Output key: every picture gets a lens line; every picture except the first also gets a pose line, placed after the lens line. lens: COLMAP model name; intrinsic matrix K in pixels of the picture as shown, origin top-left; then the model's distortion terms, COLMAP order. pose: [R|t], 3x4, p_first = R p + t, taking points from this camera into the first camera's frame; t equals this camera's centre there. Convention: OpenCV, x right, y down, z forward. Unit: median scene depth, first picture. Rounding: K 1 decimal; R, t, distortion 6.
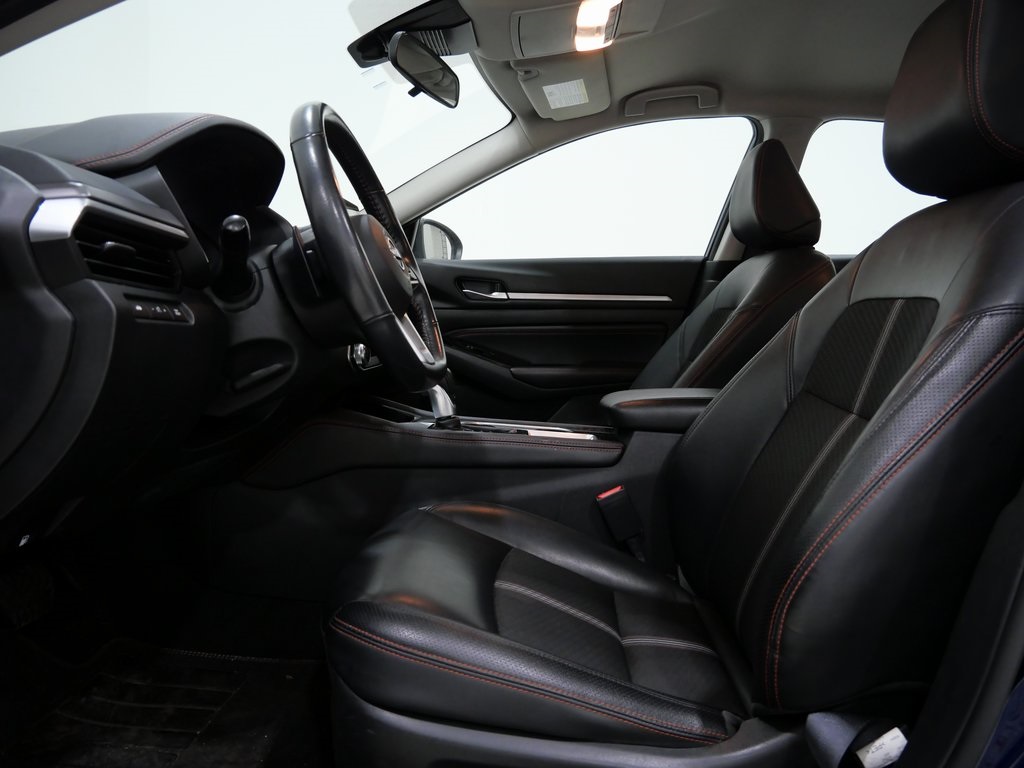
lens RADIAL K [[745.1, 0, 514.6], [0, 745.1, 384.7], [0, 0, 1]] dist [-0.039188, 0.014307]
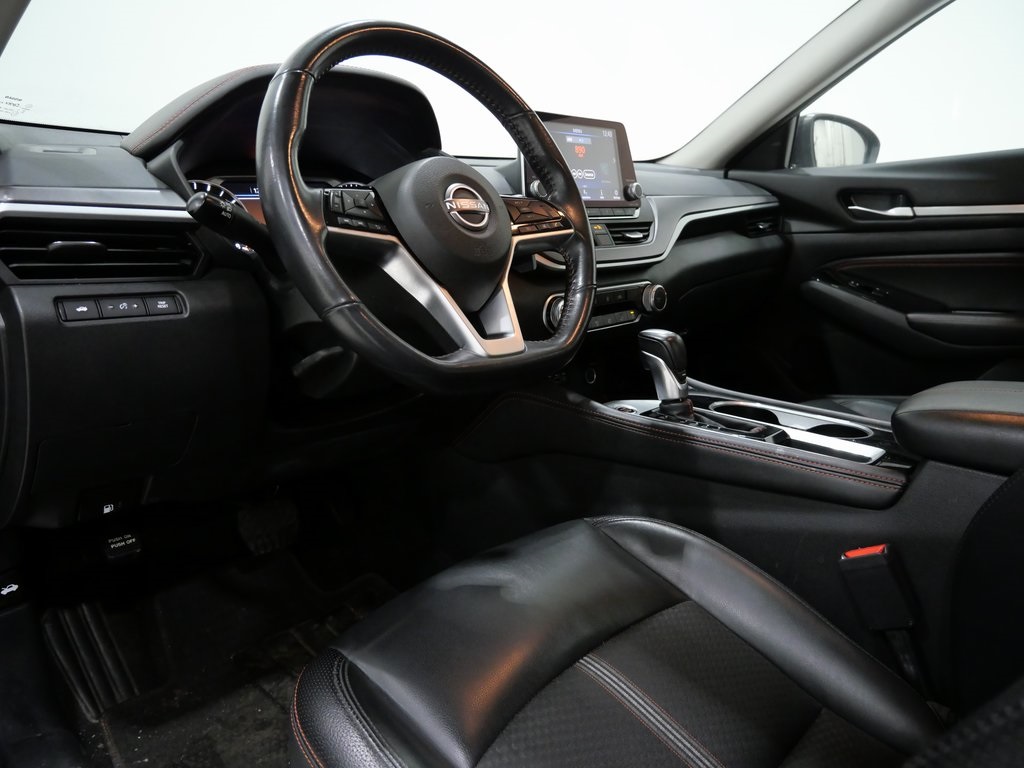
lens RADIAL K [[745.1, 0, 513.3], [0, 745.1, 382.4], [0, 0, 1]] dist [-0.039188, 0.014307]
pose [[0.757823, 0.093946, -0.645661, 0.275969], [-0.011454, 0.991343, 0.130800, -0.072053], [0.652359, -0.091728, 0.752338, 0.324494]]
